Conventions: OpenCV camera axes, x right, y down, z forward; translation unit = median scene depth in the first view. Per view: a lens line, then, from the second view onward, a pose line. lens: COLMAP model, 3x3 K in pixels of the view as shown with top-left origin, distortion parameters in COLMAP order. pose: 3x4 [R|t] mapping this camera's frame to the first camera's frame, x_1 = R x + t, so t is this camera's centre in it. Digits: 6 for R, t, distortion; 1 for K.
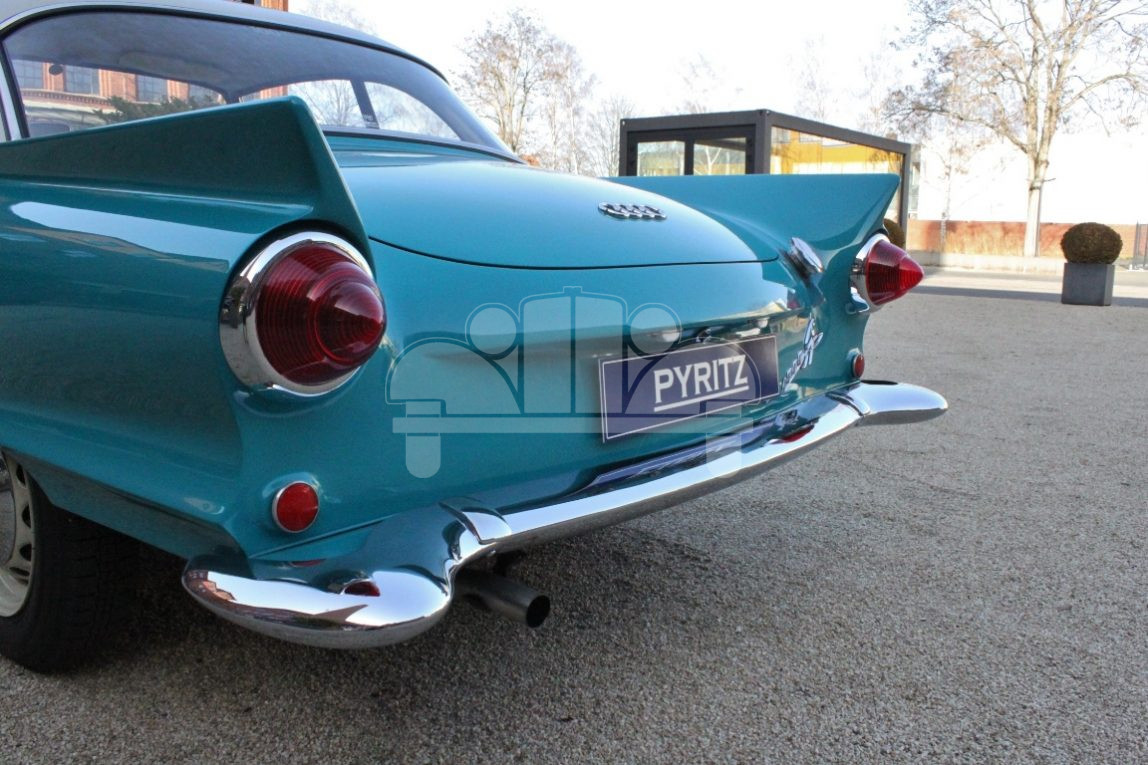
lens RADIAL K [[948.6, 0, 577.1], [0, 948.6, 382.8], [0, 0, 1]] dist [-0.058650, 0.004670]
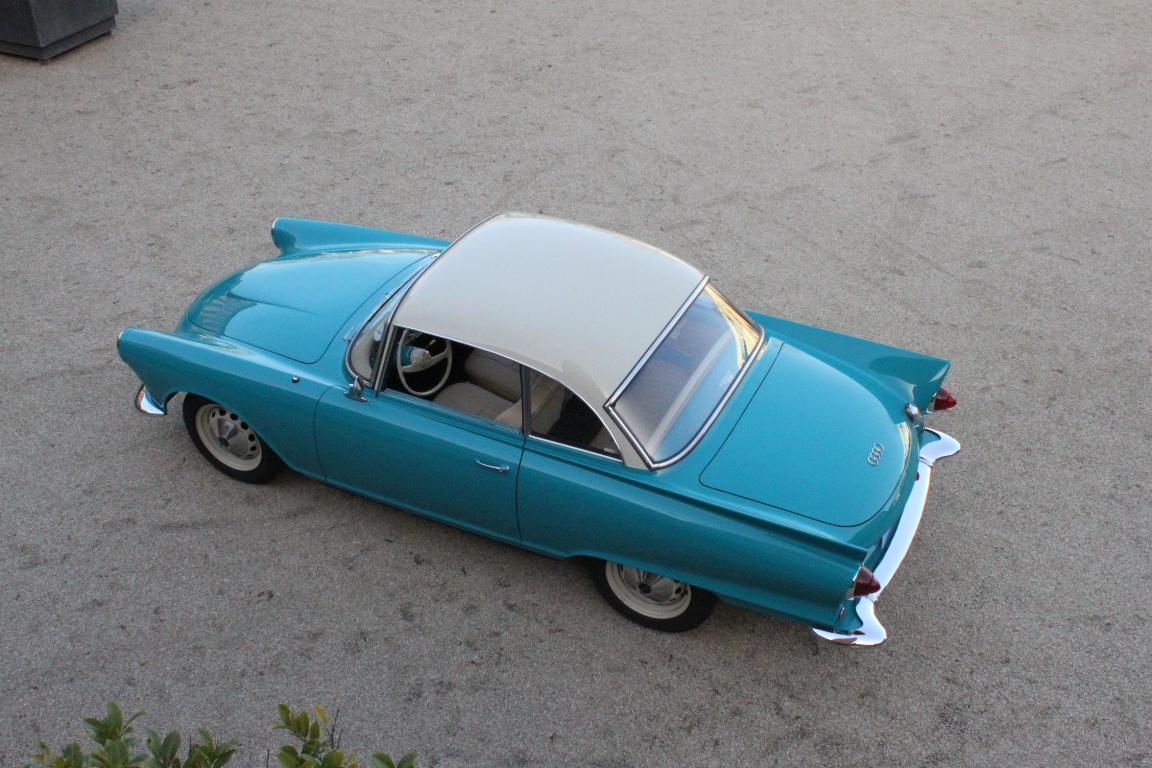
lens RADIAL K [[1294.8, 0, 575.9], [0, 1294.8, 390.5], [0, 0, 1]] dist [-0.056747, 0.000000]
pose [[0.971360, -0.149479, 0.184705, -1.384502], [0.050346, 0.889161, 0.454816, -1.991264], [-0.232218, -0.432491, 0.871221, -1.890008]]
